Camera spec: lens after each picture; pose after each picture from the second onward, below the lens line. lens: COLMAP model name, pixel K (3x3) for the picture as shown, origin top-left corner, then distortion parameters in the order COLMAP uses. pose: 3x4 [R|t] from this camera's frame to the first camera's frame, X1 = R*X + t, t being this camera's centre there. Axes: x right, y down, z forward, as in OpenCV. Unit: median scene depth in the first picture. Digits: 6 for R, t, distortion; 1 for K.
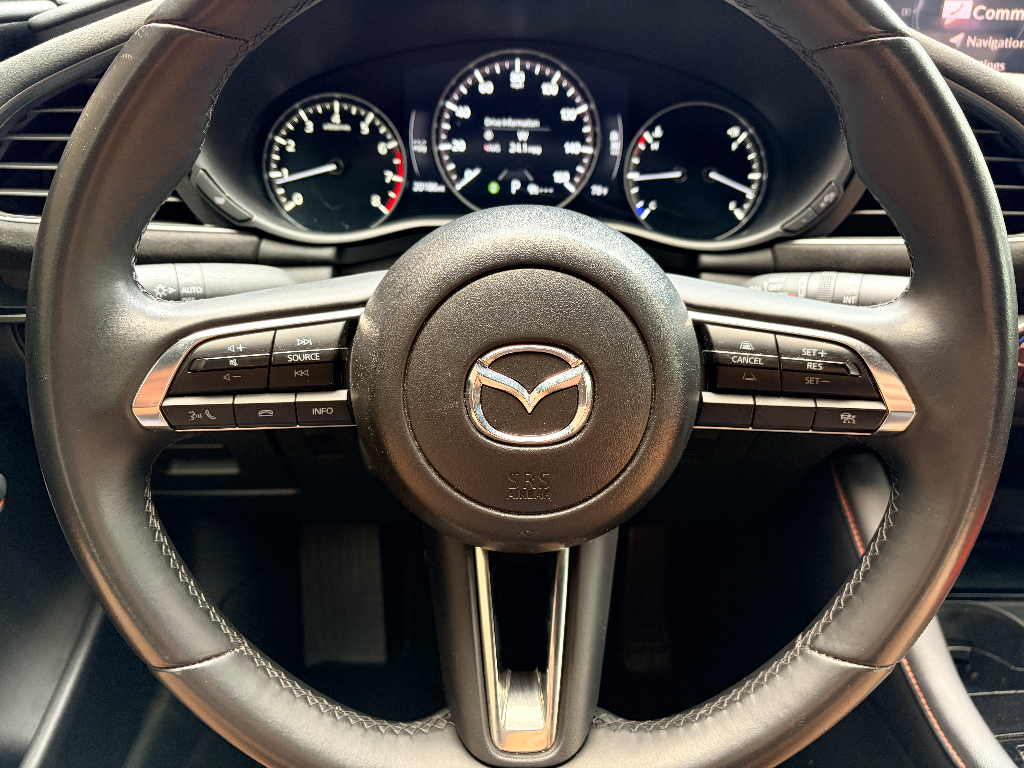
lens RADIAL K [[775.1, 0, 510.6], [0, 775.1, 382.9], [0, 0, 1]] dist [-0.009137, -0.001261]
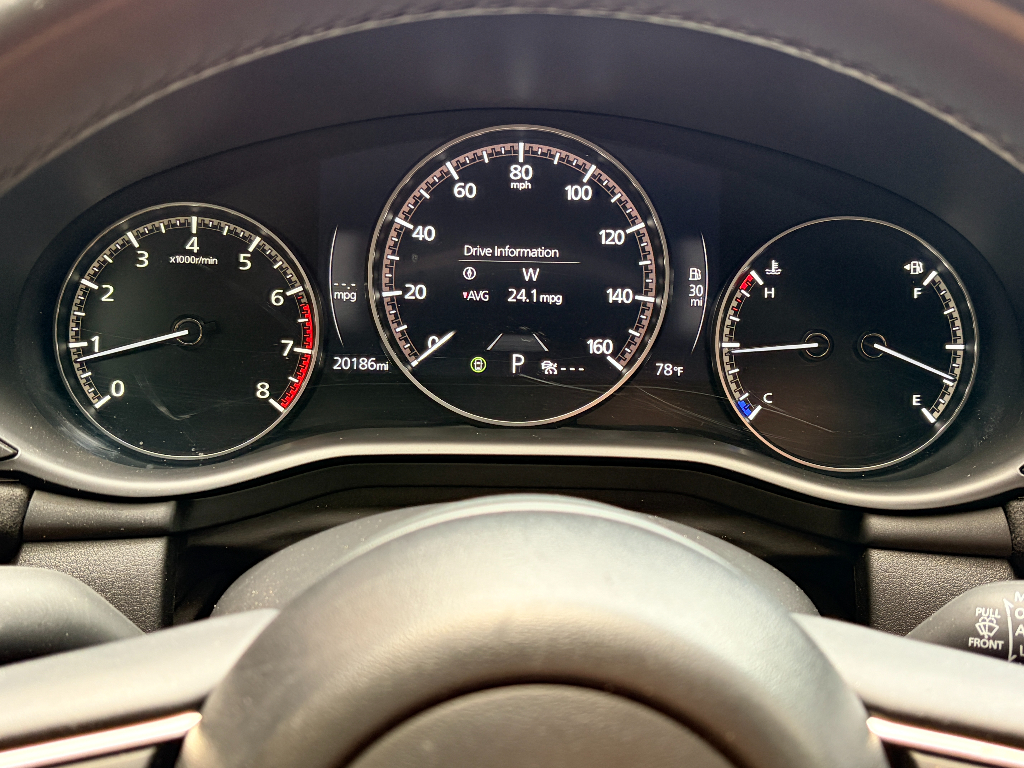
lens RADIAL K [[1255.3, 0, 511.7], [0, 1255.3, 388.5], [0, 0, 1]] dist [0.115463, 0.000000]
pose [[0.999994, 0.001276, -0.003228, 0.005321], [-0.001686, 0.991425, -0.130665, -0.120006], [0.003033, 0.130670, 0.991421, 0.114336]]
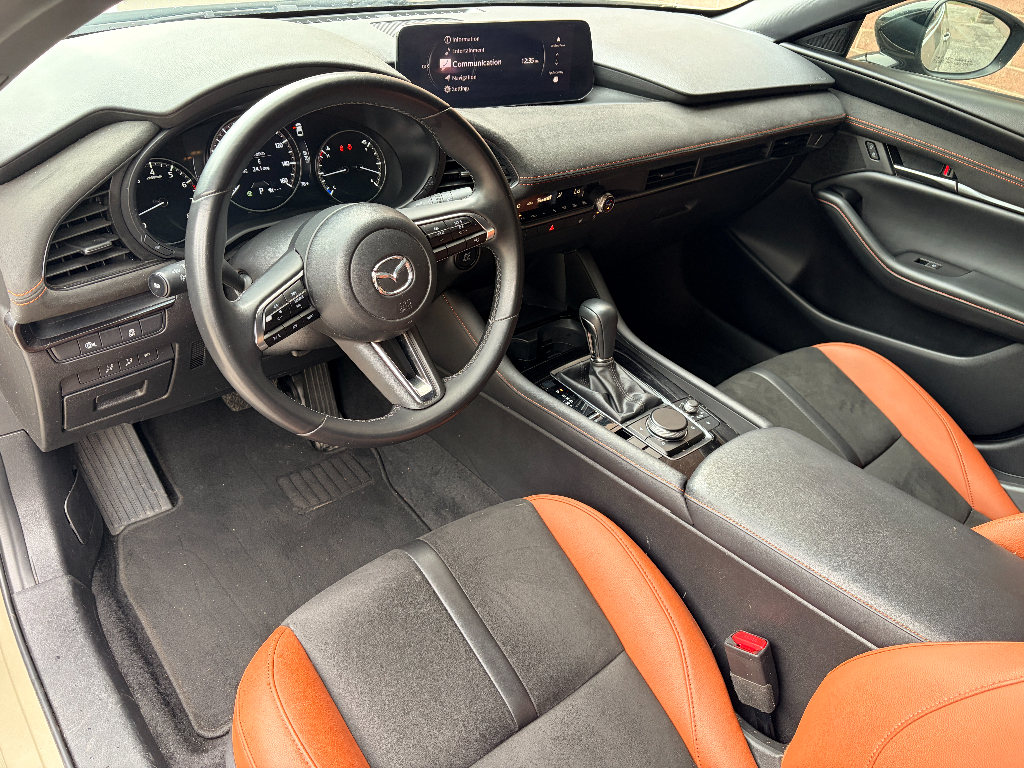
lens RADIAL K [[775.1, 0, 512.4], [0, 775.1, 386.2], [0, 0, 1]] dist [-0.009137, -0.001261]
pose [[0.774067, -0.325932, 0.542760, -0.667788], [0.200403, 0.939359, 0.278285, -0.214167], [-0.600549, -0.106640, 0.792445, -0.813896]]
